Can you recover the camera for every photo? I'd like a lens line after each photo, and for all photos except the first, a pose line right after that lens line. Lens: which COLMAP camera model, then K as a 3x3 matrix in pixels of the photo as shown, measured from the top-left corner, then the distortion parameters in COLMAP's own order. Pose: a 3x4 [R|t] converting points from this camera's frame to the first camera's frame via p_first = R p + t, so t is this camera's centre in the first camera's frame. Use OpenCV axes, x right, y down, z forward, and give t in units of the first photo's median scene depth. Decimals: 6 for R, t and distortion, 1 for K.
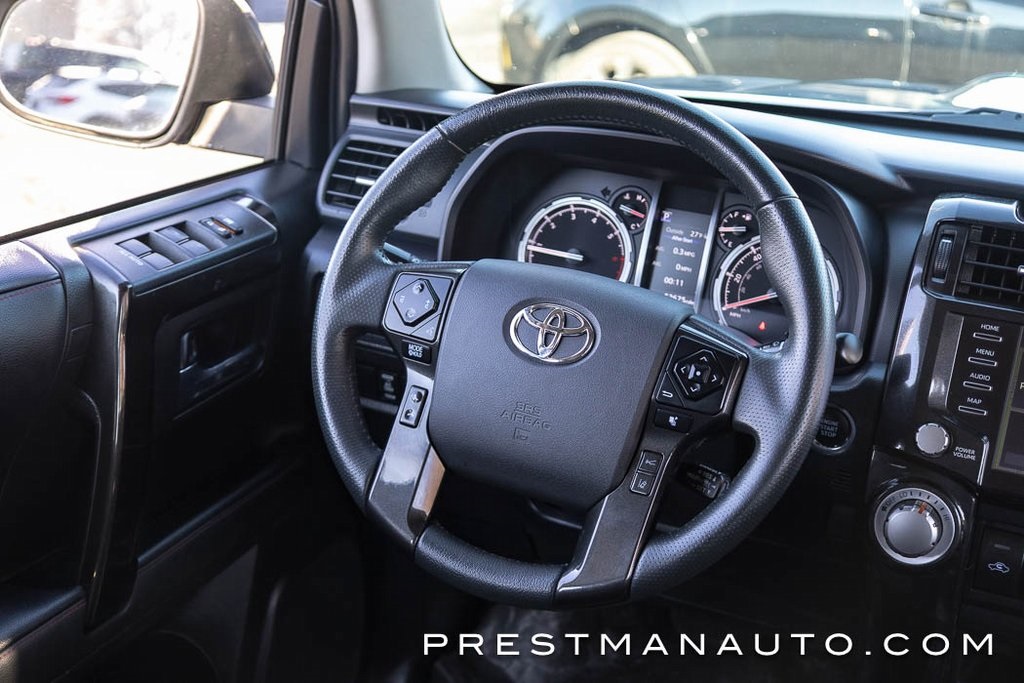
lens RADIAL K [[1463.1, 0, 510.5], [0, 1463.1, 344.8], [0, 0, 1]] dist [0.027208, 0.000000]
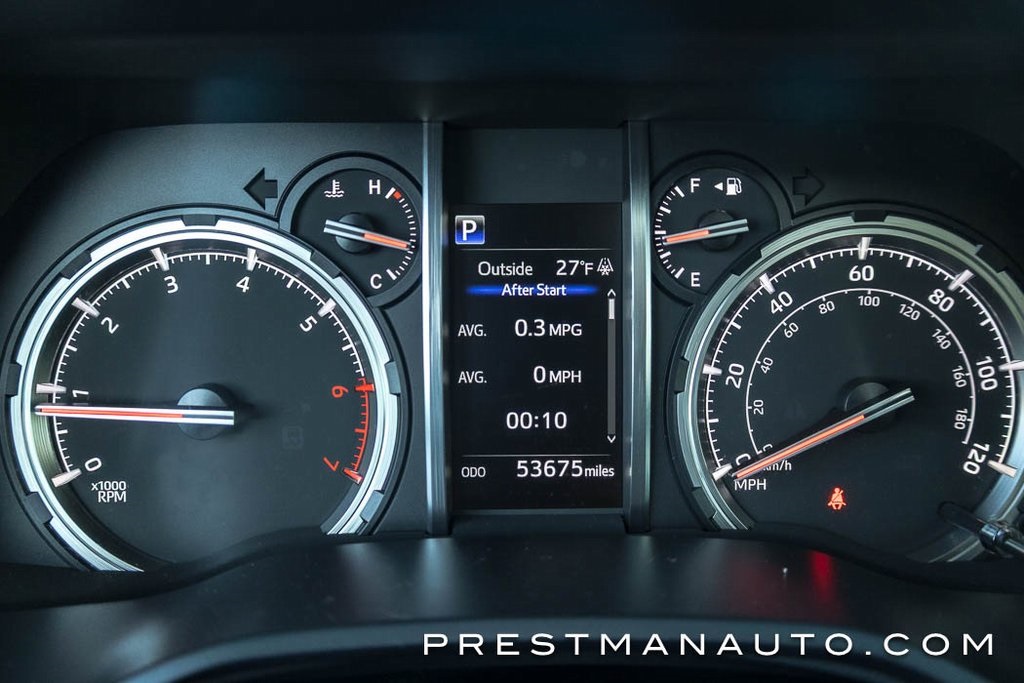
lens RADIAL K [[959.9, 0, 528.9], [0, 959.9, 352.4], [0, 0, 1]] dist [-0.006043, 0.000000]
pose [[0.902055, -0.230283, 0.365057, 0.035450], [0.205451, 0.972904, 0.106051, -0.083481], [-0.379587, -0.020663, 0.924925, 0.820761]]
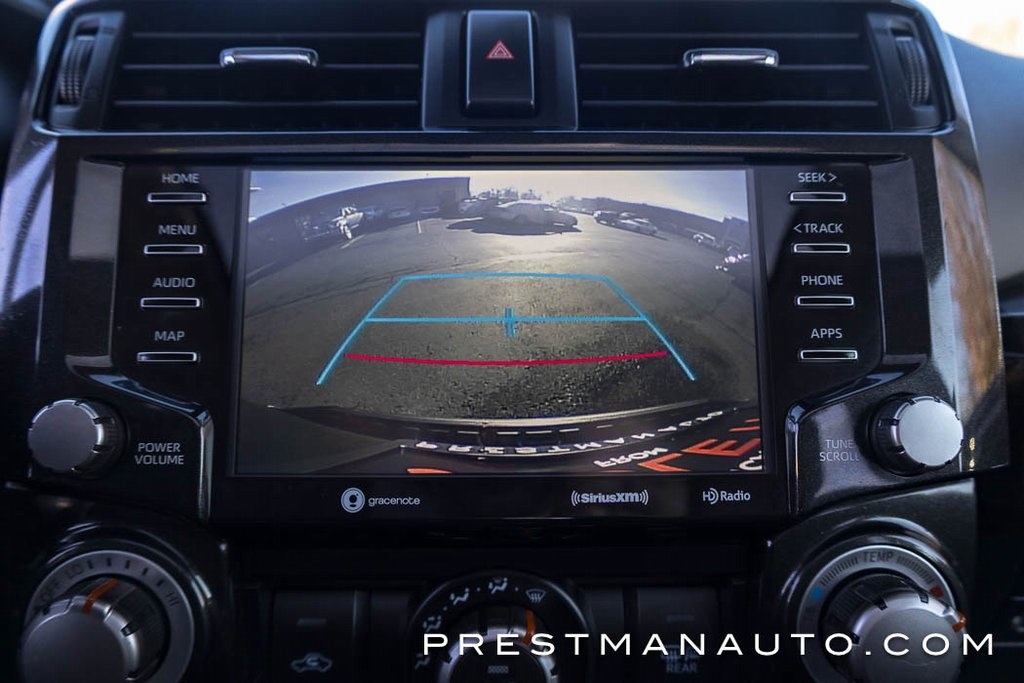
lens RADIAL K [[794.4, 0, 508.5], [0, 794.4, 339.5], [0, 0, 1]] dist [-0.047927, -0.000942]
pose [[0.908400, -0.152546, 0.389281, 0.266124], [0.191816, 0.979353, -0.063834, 0.063159], [-0.371506, 0.132658, 0.918904, 0.619502]]
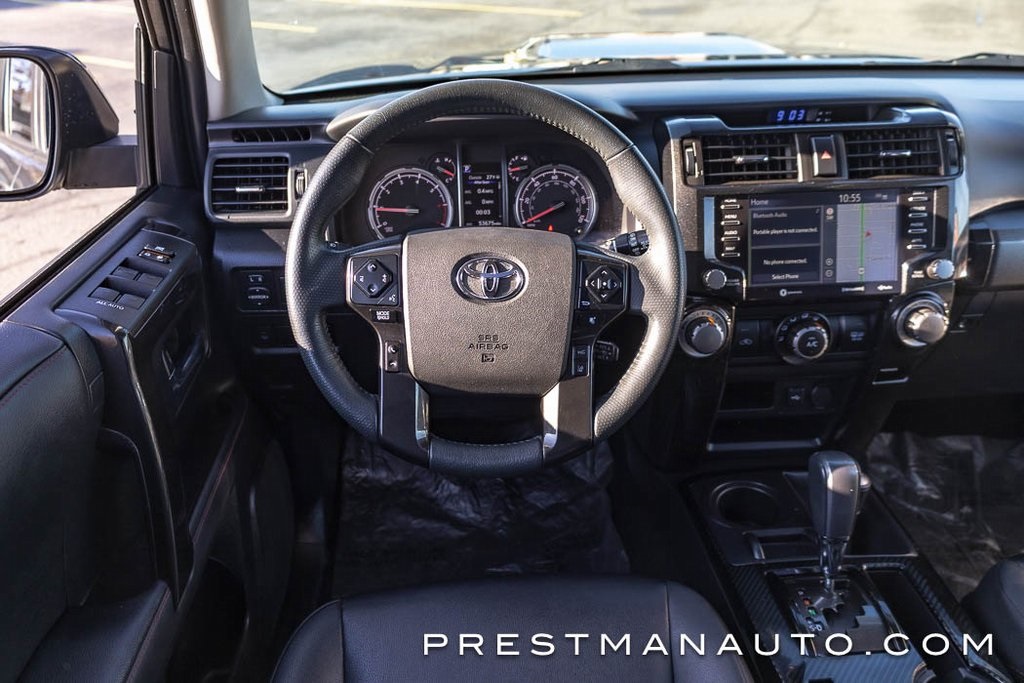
lens RADIAL K [[776.1, 0, 510.6], [0, 776.1, 334.4], [0, 0, 1]] dist [0.026519, -0.001568]
pose [[0.880677, -0.288773, 0.375522, -0.196413], [0.222004, 0.951868, 0.211333, -0.087155], [-0.418475, -0.102749, 0.902398, 0.280929]]
